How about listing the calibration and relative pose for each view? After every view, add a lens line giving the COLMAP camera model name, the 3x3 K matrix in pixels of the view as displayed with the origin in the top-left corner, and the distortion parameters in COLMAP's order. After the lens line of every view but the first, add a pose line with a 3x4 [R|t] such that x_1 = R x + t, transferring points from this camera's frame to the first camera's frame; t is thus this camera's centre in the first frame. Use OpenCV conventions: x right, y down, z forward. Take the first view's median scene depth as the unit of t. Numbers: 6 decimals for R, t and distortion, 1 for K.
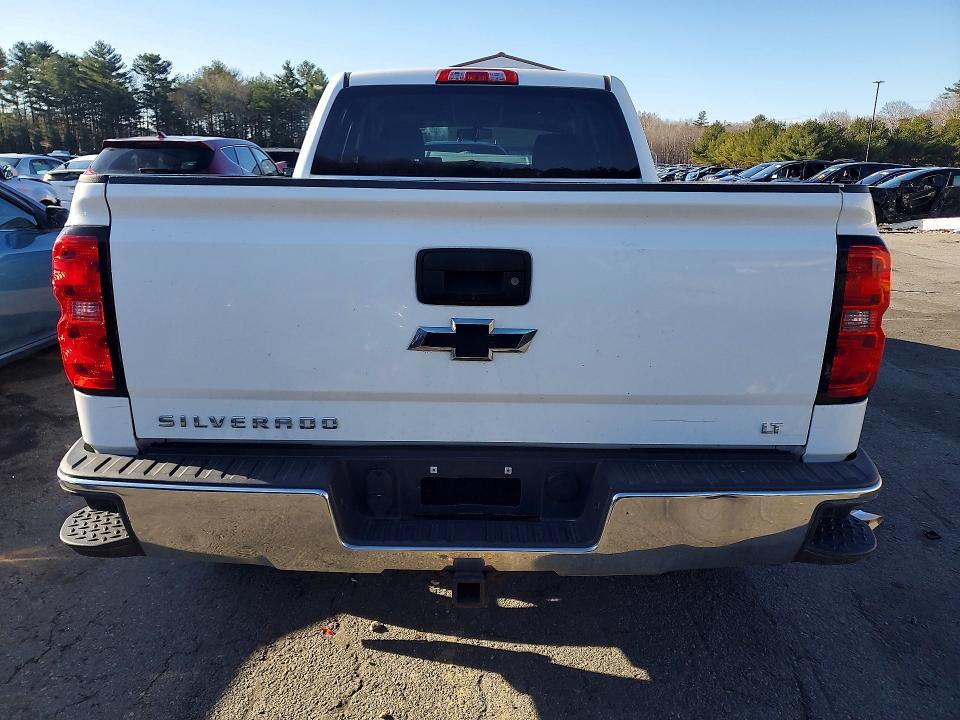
lens RADIAL K [[771.8, 0, 480.0], [0, 771.8, 360.0], [0, 0, 1]] dist [0.022080, -0.001991]
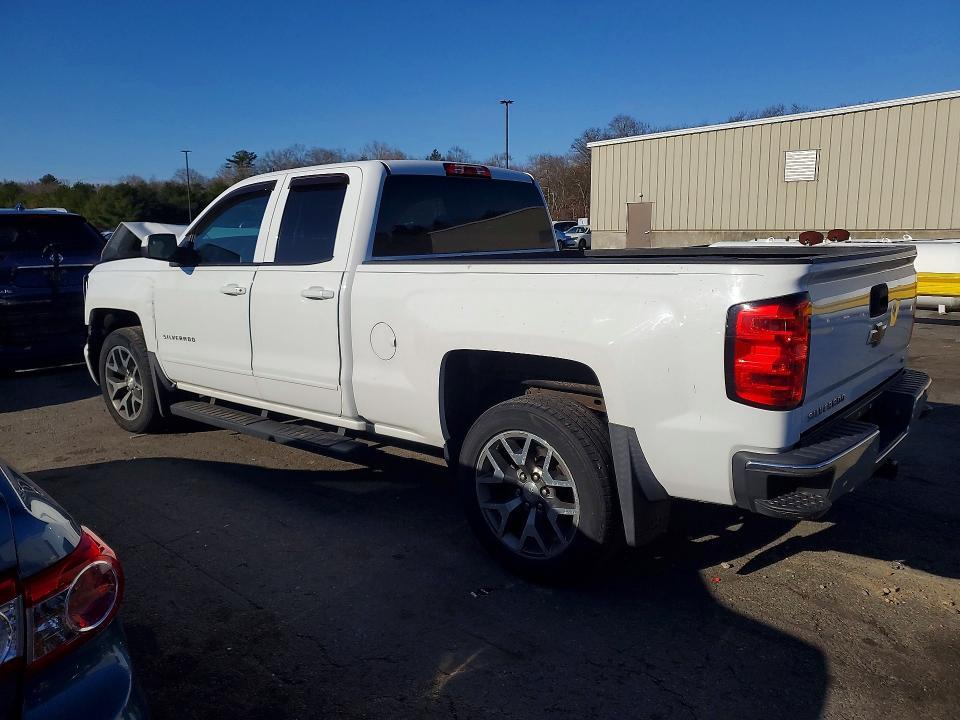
lens RADIAL K [[771.8, 0, 480.0], [0, 771.8, 360.0], [0, 0, 1]] dist [0.022080, -0.001991]
pose [[0.630247, -0.152210, 0.761328, -0.082572], [0.206835, 0.978073, 0.024319, -0.008920], [-0.748337, 0.142142, 0.647911, 0.020176]]
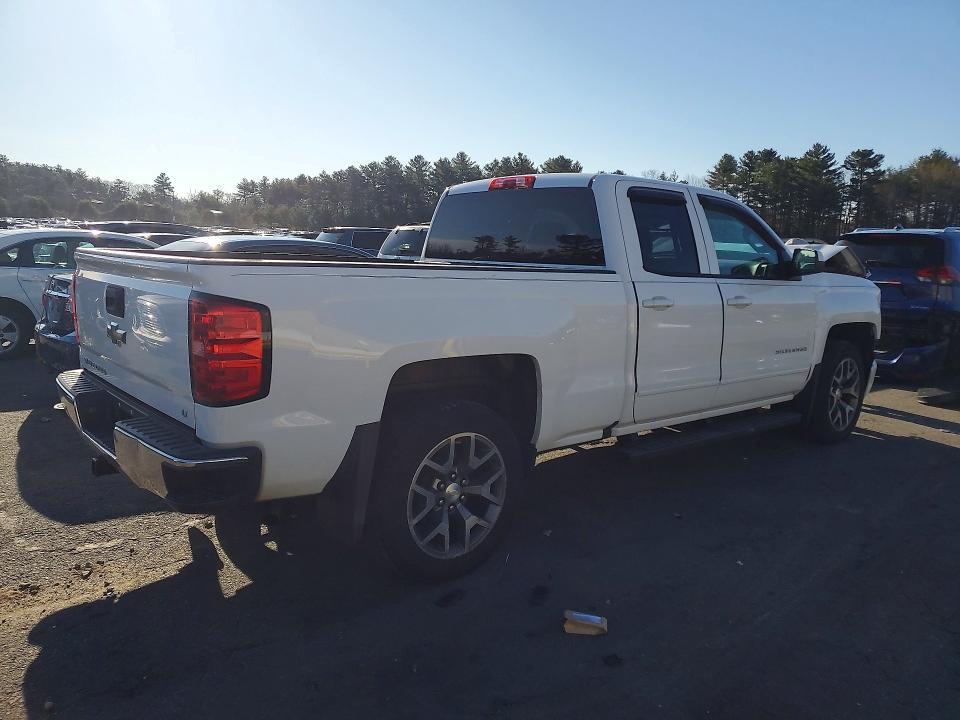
lens RADIAL K [[771.8, 0, 480.0], [0, 771.8, 360.0], [0, 0, 1]] dist [0.022080, -0.001991]
pose [[0.625711, 0.118539, -0.770995, 0.080860], [-0.204350, 0.978777, -0.015358, -0.004900], [0.752812, 0.167162, 0.636656, 0.018685]]
